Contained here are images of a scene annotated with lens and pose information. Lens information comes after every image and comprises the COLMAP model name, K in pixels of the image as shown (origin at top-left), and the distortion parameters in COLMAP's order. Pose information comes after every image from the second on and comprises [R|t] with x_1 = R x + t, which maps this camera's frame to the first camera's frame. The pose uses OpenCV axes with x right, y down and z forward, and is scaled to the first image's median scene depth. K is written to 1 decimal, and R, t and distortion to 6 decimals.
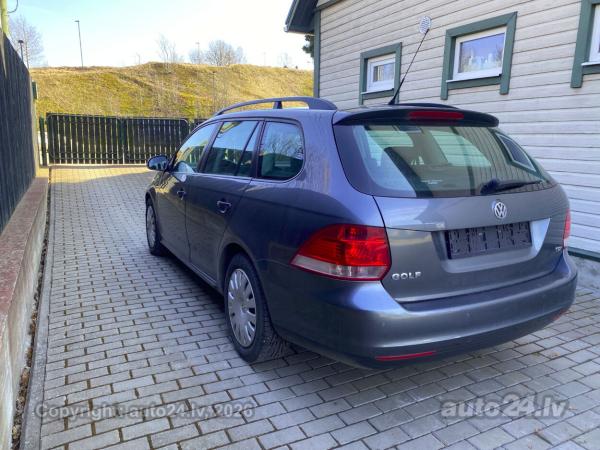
lens RADIAL K [[456.2, 0, 300.0], [0, 456.2, 225.0], [0, 0, 1]] dist [0.010494, 0.003491]
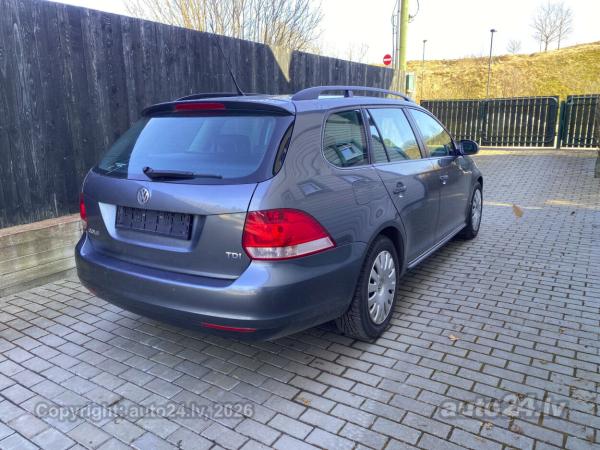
lens RADIAL K [[456.1, 0, 301.5], [0, 456.1, 221.3], [0, 0, 1]] dist [0.022816, -0.009685]
pose [[0.497486, 0.169272, -0.850797, 0.631867], [-0.140387, 0.983558, 0.113598, -0.059958], [0.856037, 0.062927, 0.513070, 0.306008]]
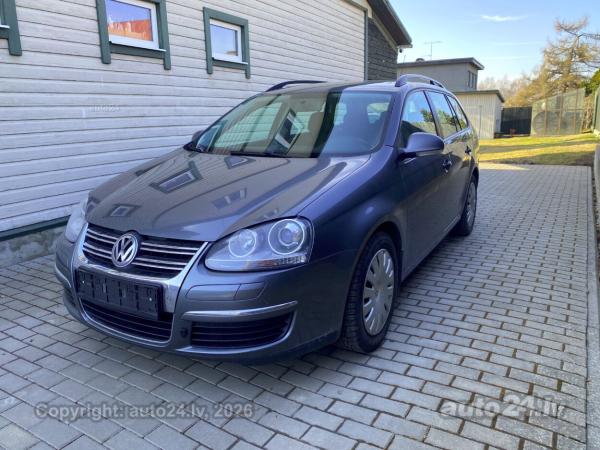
lens RADIAL K [[456.1, 0, 301.5], [0, 456.1, 221.3], [0, 0, 1]] dist [0.022816, -0.009685]
pose [[-0.525840, -0.202033, 0.826241, -0.638420], [0.165986, 0.928333, 0.332635, -0.232219], [-0.834231, 0.312057, -0.454620, 1.207072]]
